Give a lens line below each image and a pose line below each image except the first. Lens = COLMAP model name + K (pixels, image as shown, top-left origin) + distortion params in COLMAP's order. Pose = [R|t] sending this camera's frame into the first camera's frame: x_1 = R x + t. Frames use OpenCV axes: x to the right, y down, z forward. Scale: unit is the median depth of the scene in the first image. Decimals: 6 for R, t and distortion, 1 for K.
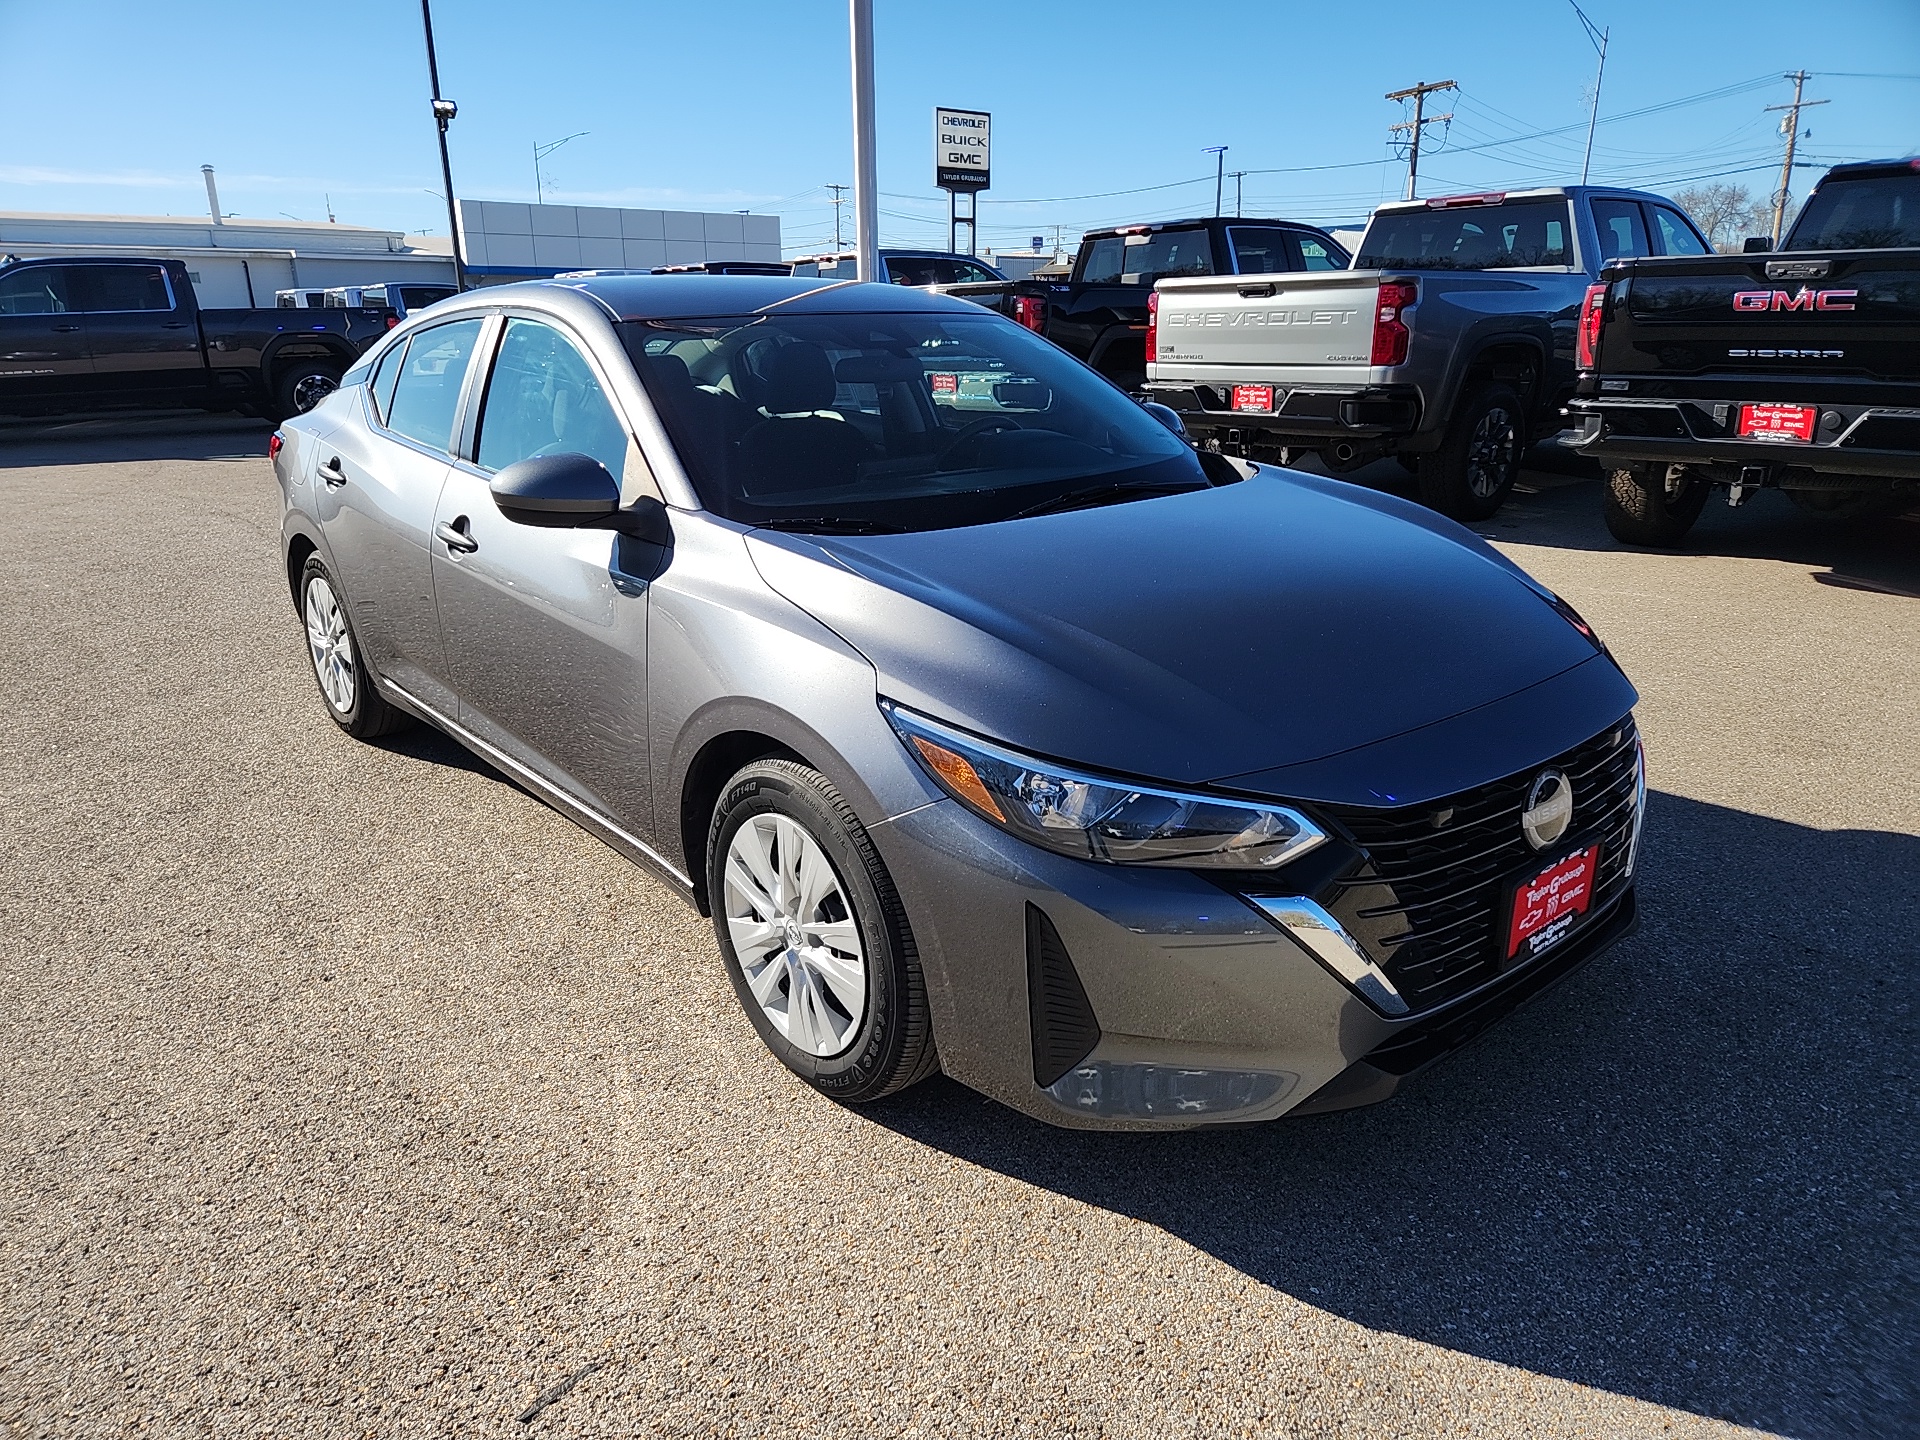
lens RADIAL K [[1296.0, 0, 954.6], [0, 1296.0, 736.7], [0, 0, 1]] dist [0.102601, -0.087637]
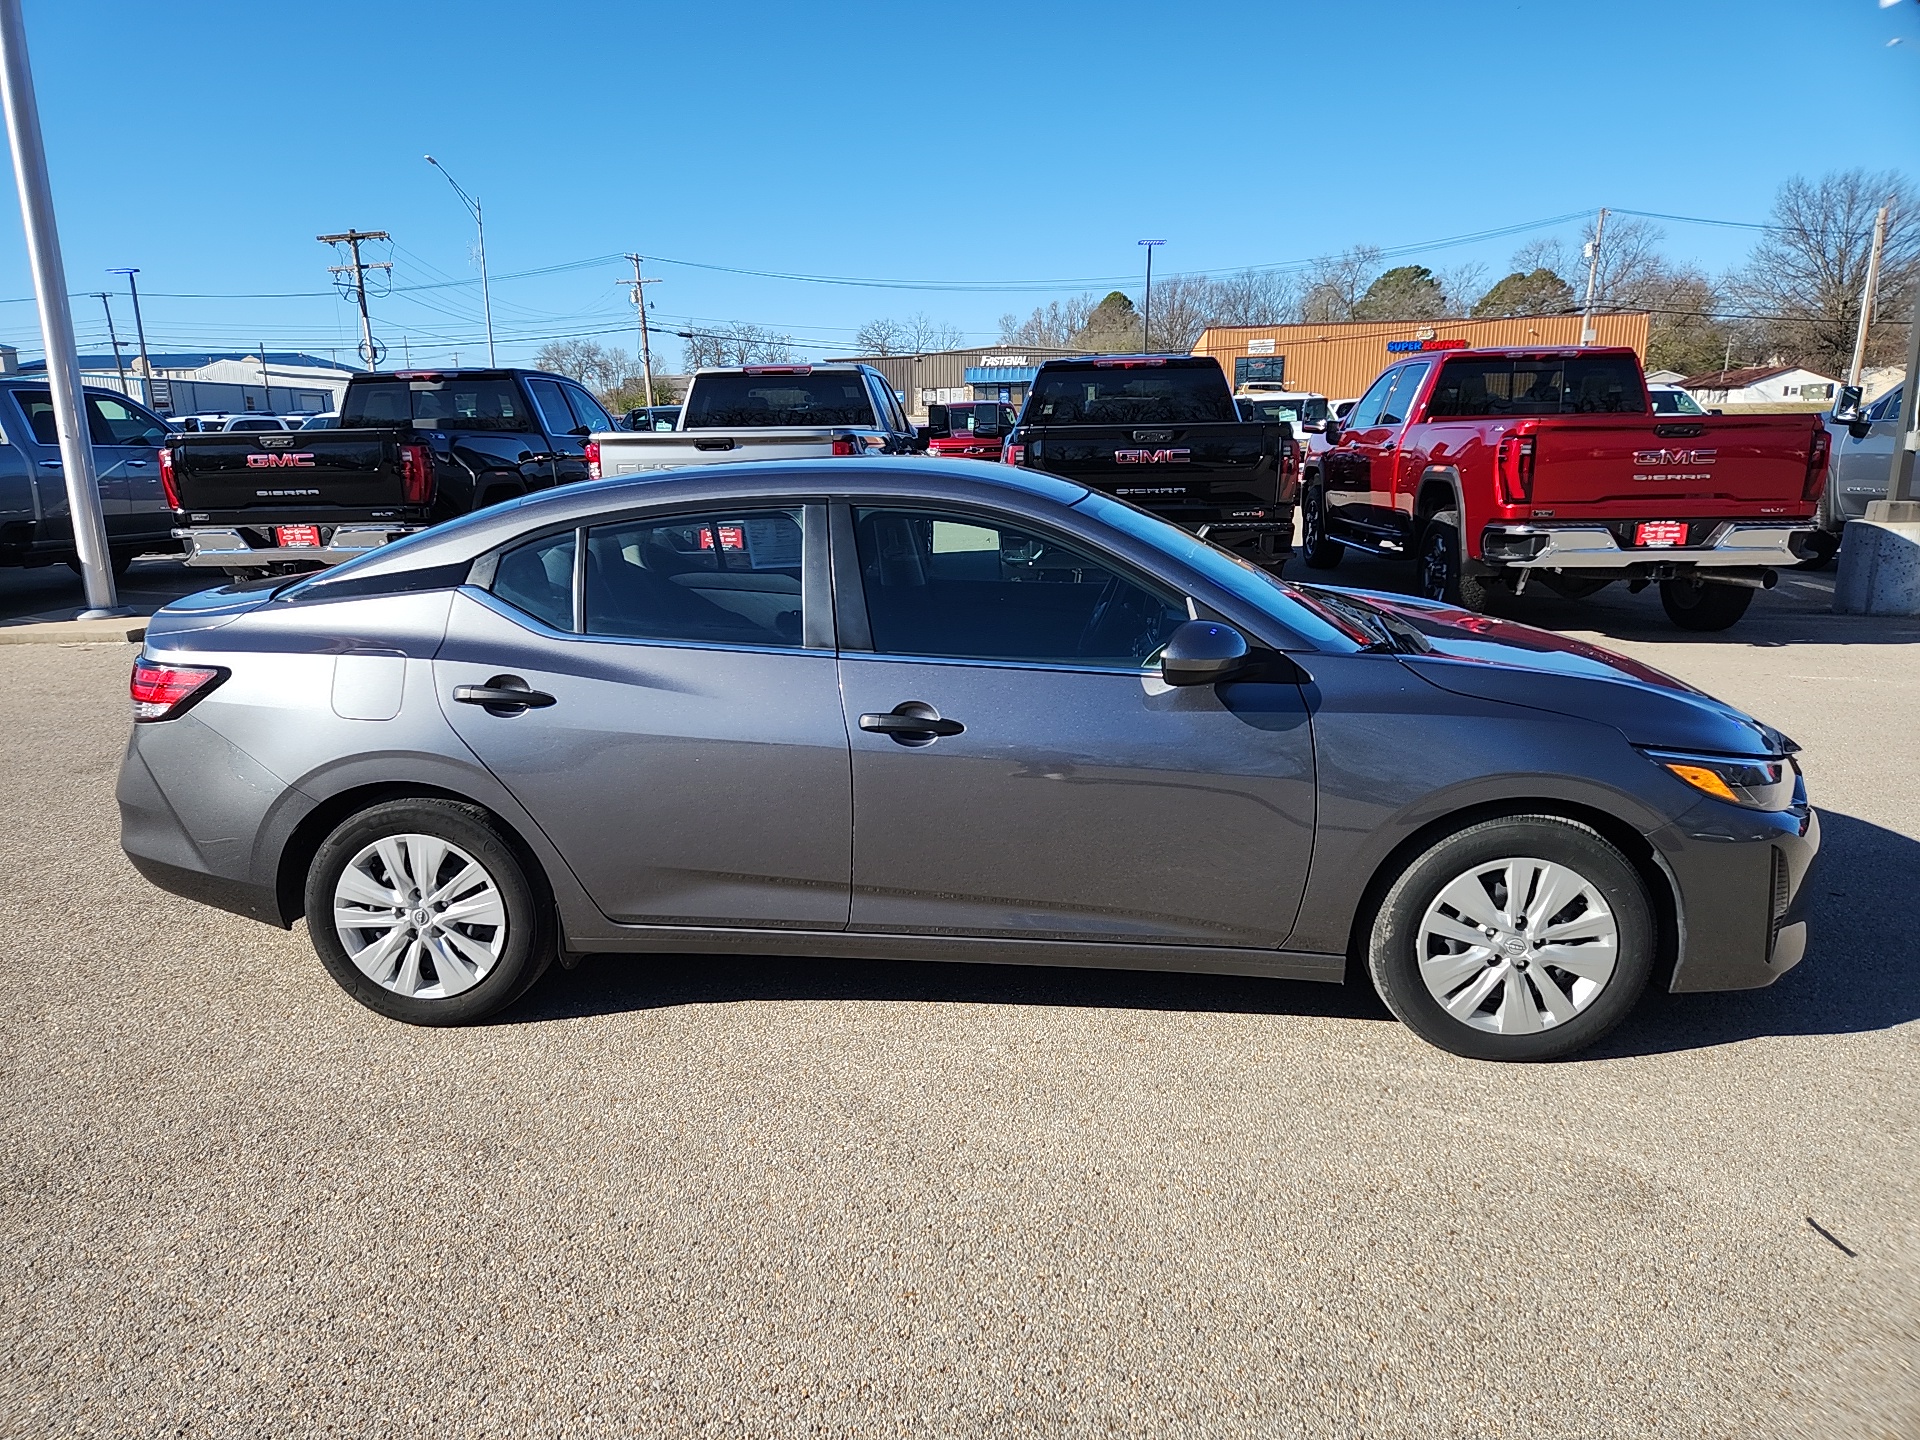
lens RADIAL K [[1289.6, 0, 944.2], [0, 1289.6, 715.4], [0, 0, 1]] dist [0.099460, -0.092722]
pose [[0.700627, -0.155977, 0.696271, -0.467974], [0.228113, 0.973567, -0.011444, -0.064301], [-0.676081, 0.166847, 0.717688, 0.130015]]
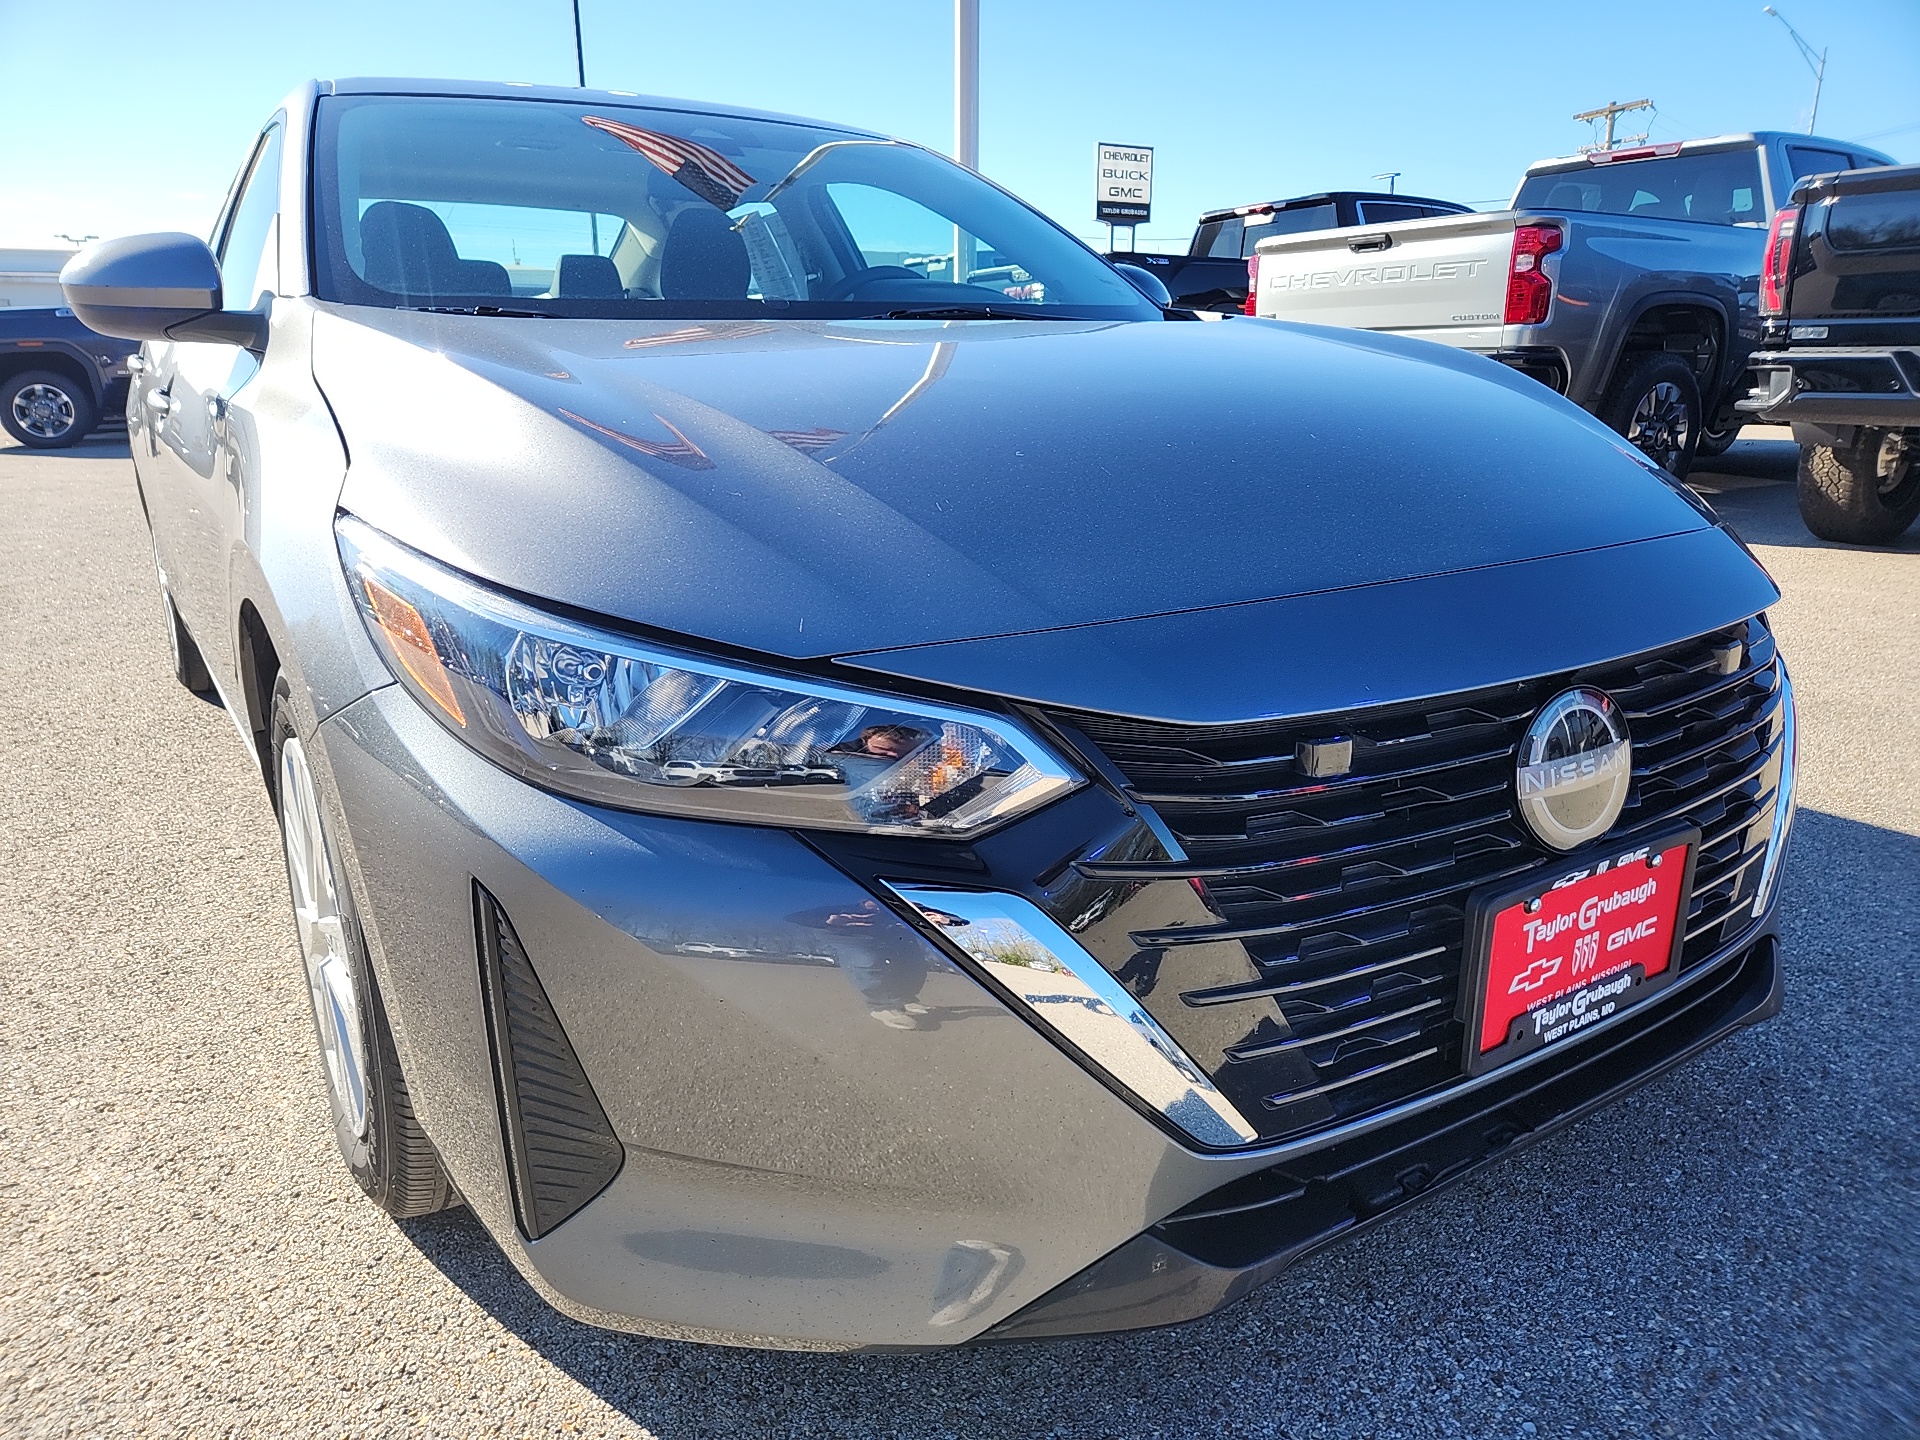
lens RADIAL K [[1289.6, 0, 944.2], [0, 1289.6, 715.4], [0, 0, 1]] dist [0.099460, -0.092722]
pose [[0.990989, 0.036947, -0.128748, 0.081319], [-0.042811, 0.998154, -0.043078, 0.020591], [0.126918, 0.048202, 0.990741, 0.136111]]
